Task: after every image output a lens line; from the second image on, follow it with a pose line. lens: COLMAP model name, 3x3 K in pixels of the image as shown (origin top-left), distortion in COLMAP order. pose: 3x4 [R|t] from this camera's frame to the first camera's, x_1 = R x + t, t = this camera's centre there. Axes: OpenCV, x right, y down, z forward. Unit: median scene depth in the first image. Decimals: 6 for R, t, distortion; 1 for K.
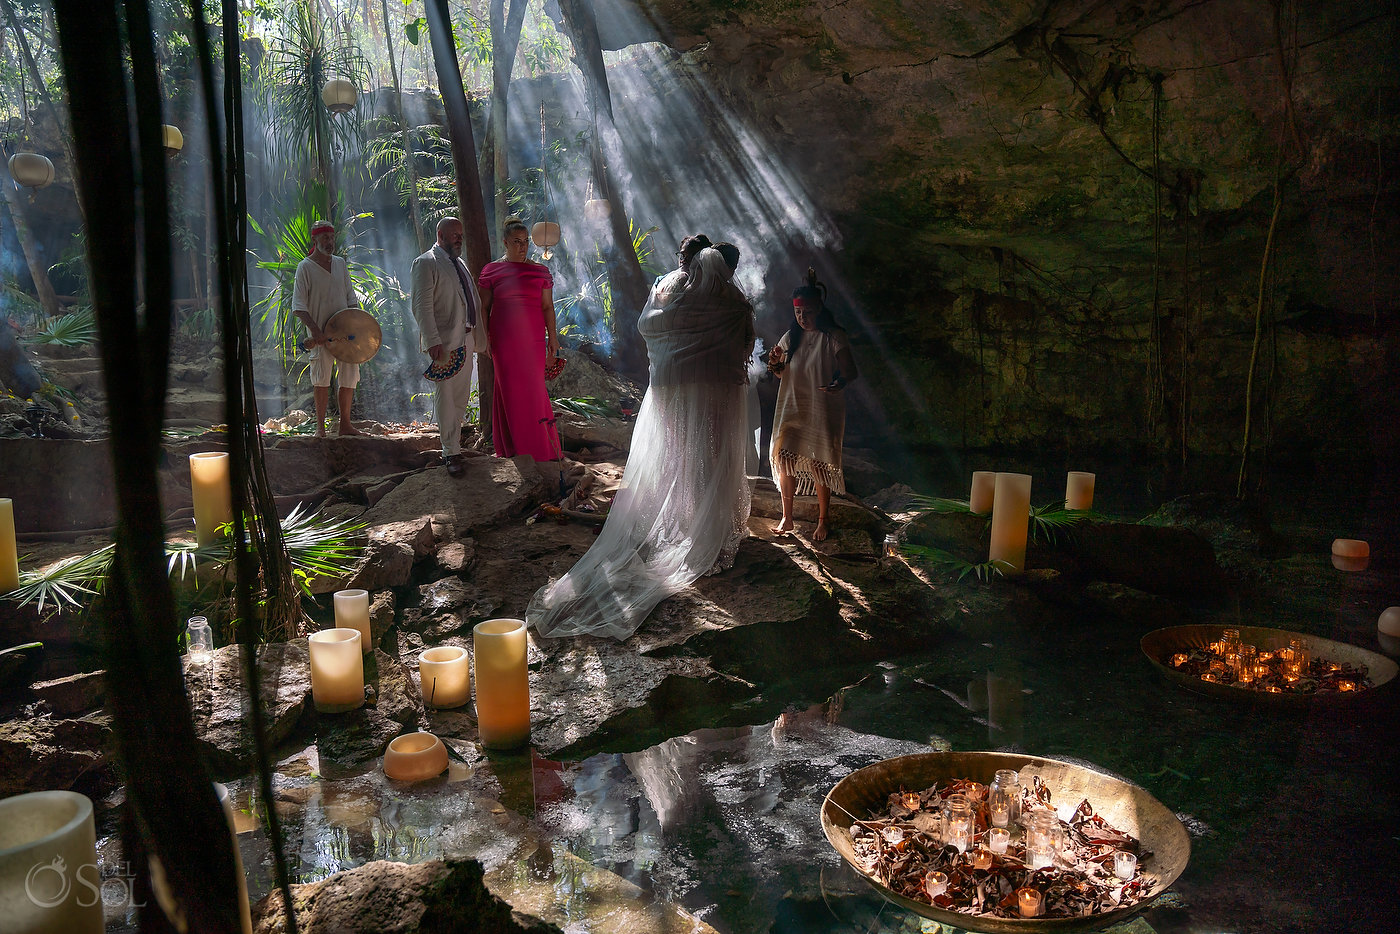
lens RADIAL K [[1055.7, 0, 700.0], [0, 1055.7, 467.0], [0, 0, 1]] dist [-0.175818, 0.000153]
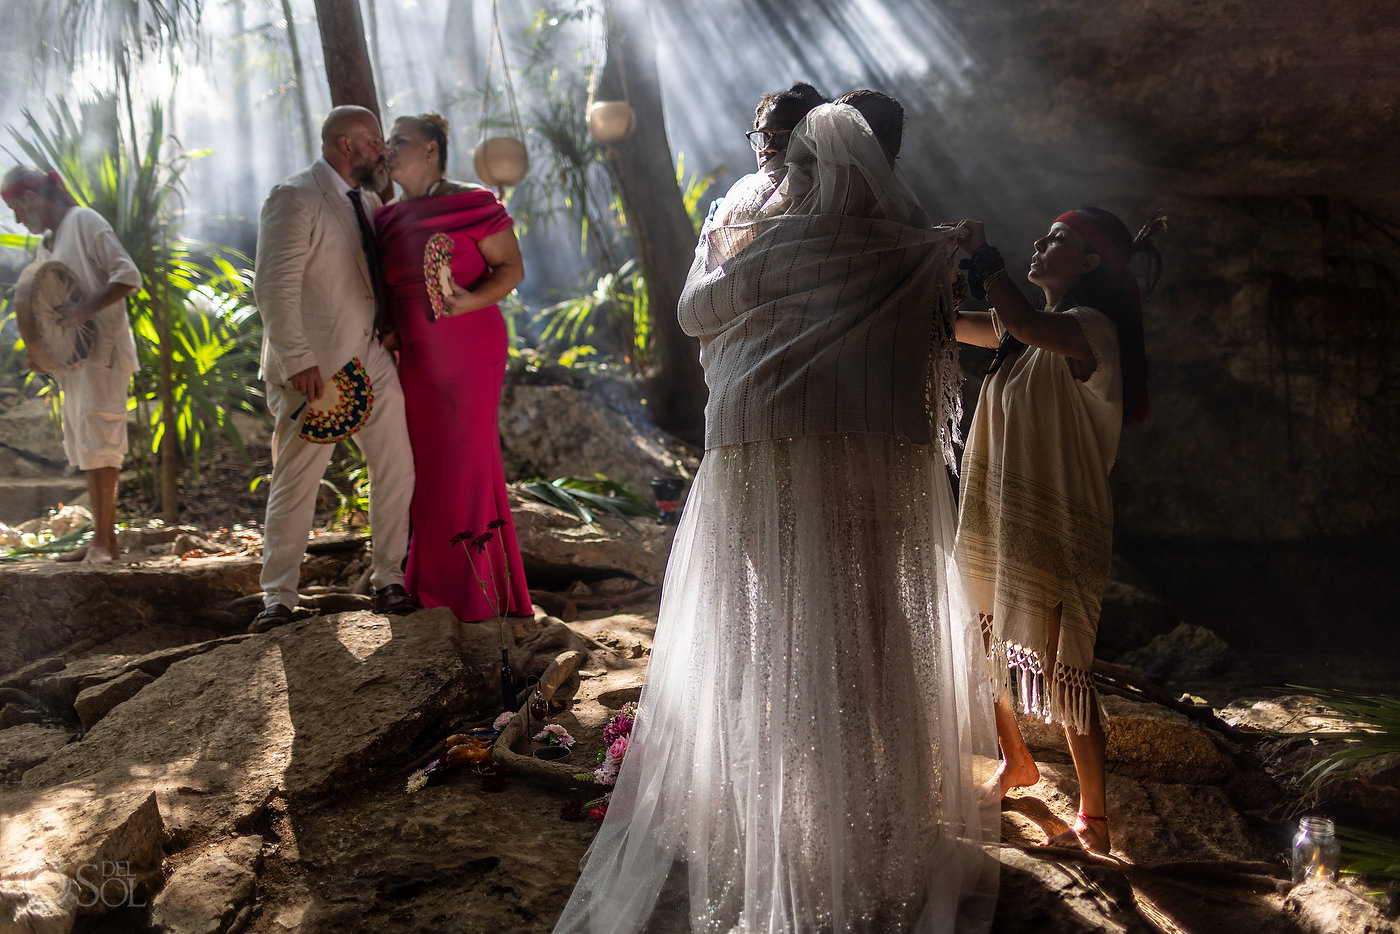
lens RADIAL K [[1296.1, 0, 700.0], [0, 1296.1, 467.0], [0, 0, 1]] dist [-0.000563, -0.003979]
pose [[0.996459, -0.018701, -0.081978, -0.001937], [0.013762, 0.998079, -0.060403, -0.030033], [0.082950, 0.059061, 0.994802, 0.346030]]
